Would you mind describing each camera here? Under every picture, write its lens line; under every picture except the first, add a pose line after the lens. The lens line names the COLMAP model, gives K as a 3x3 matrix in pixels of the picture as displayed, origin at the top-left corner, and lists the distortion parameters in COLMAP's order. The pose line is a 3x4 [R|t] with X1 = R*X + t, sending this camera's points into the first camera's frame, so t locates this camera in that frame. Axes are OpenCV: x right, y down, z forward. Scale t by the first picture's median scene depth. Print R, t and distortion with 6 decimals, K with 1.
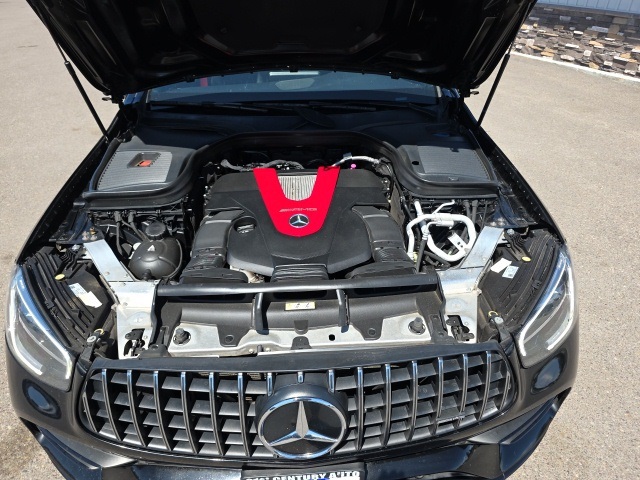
lens RADIAL K [[432.7, 0, 321.4], [0, 432.7, 239.4], [0, 0, 1]] dist [0.046815, -0.041088]
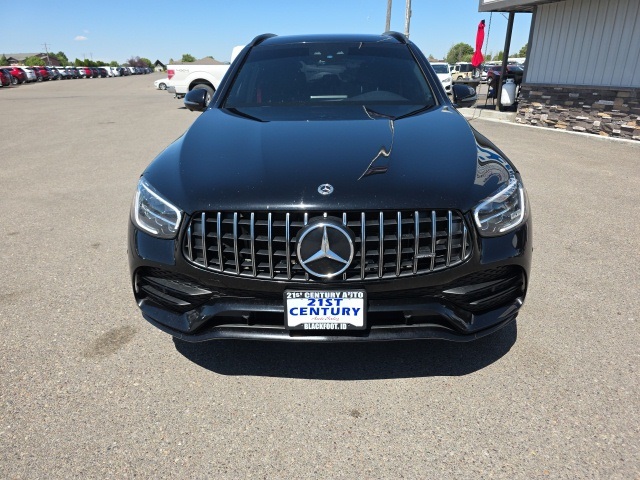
lens RADIAL K [[432.7, 0, 319.0], [0, 432.7, 235.7], [0, 0, 1]] dist [0.046815, -0.041088]
pose [[0.996465, 0.022148, -0.081041, 0.008402], [-0.037798, 0.979671, -0.197018, 0.100817], [0.075030, 0.199385, 0.977045, -0.075043]]
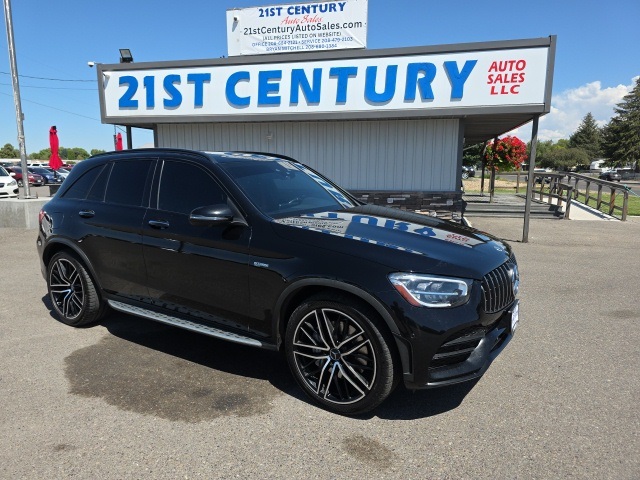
lens RADIAL K [[432.7, 0, 318.0], [0, 432.7, 238.0], [0, 0, 1]] dist [0.046815, -0.041088]
pose [[0.584671, -0.126309, 0.801378, -0.436658], [0.432954, 0.883957, -0.176551, 0.021022], [-0.686084, 0.450184, 0.571510, 0.021995]]
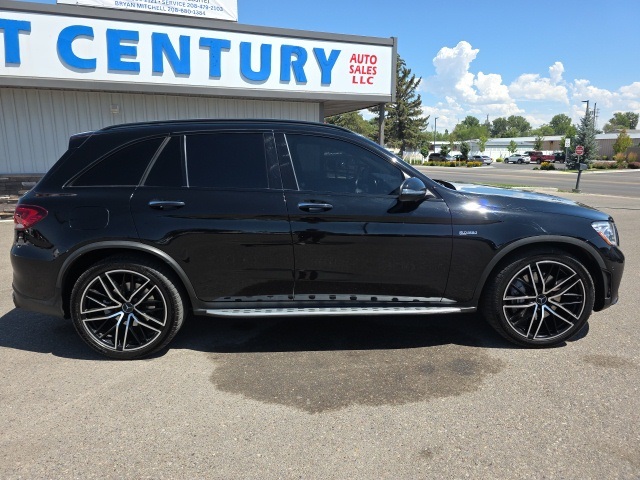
lens RADIAL K [[432.7, 0, 321.4], [0, 432.7, 237.3], [0, 0, 1]] dist [0.046815, -0.041088]
pose [[0.026583, -0.191661, 0.981101, -0.569304], [0.538756, 0.829460, 0.147440, -0.186434], [-0.842042, 0.524655, 0.125308, 0.366748]]
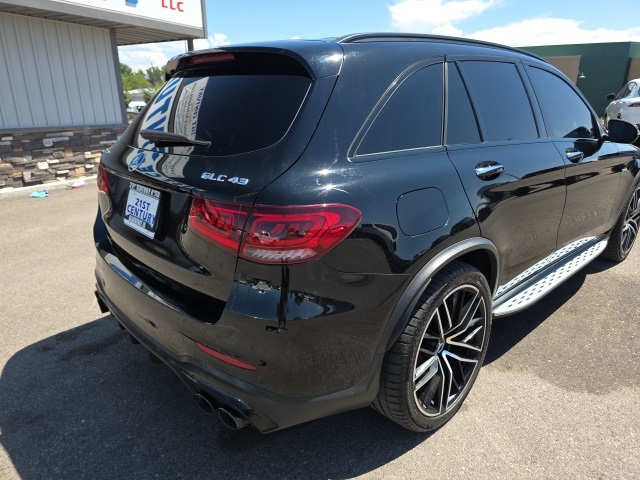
lens RADIAL K [[432.7, 0, 321.1], [0, 432.7, 243.4], [0, 0, 1]] dist [0.046815, -0.041088]
pose [[-0.648148, -0.231683, 0.725416, -0.296507], [0.411639, 0.694835, 0.589710, -0.400485], [-0.640670, 0.680828, -0.354986, 0.718725]]
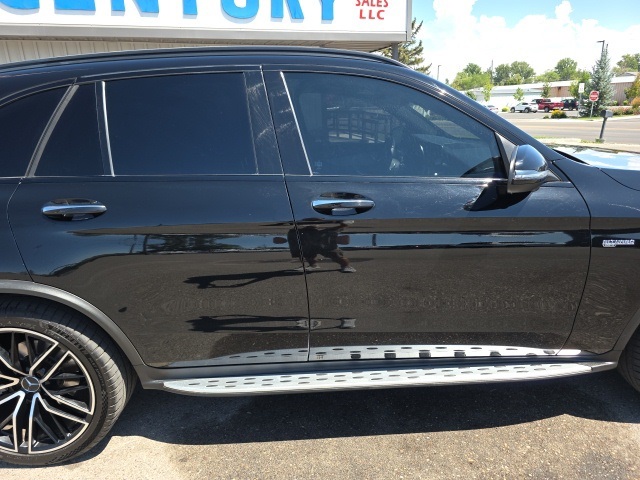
lens RADIAL K [[432.7, 0, 318.6], [0, 432.7, 241.1], [0, 0, 1]] dist [0.046815, -0.041088]
pose [[0.023772, -0.293561, 0.955645, -0.381151], [0.566240, 0.791752, 0.229130, -0.197904], [-0.823898, 0.535677, 0.185048, 0.386746]]
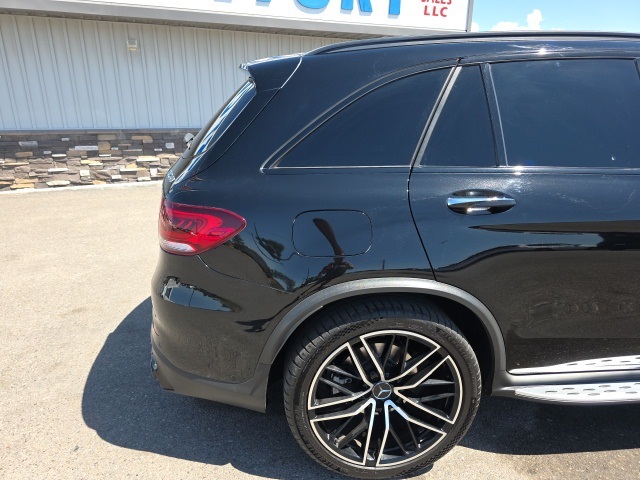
lens RADIAL K [[432.7, 0, 318.4], [0, 432.7, 243.5], [0, 0, 1]] dist [0.046815, -0.041088]
pose [[-0.034255, -0.303602, 0.952183, -0.363064], [0.536097, 0.798491, 0.273883, -0.315343], [-0.843461, 0.519844, 0.135408, 0.574807]]
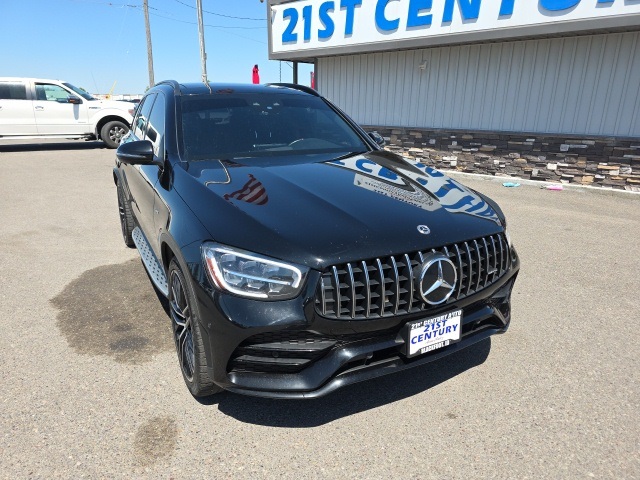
lens RADIAL K [[432.7, 0, 314.8], [0, 432.7, 244.9], [0, 0, 1]] dist [0.046815, -0.041088]
pose [[0.907658, -0.123100, 0.401252, -0.179170], [0.219318, 0.954224, -0.203365, 0.080212], [-0.357850, 0.272587, 0.893107, -0.069471]]
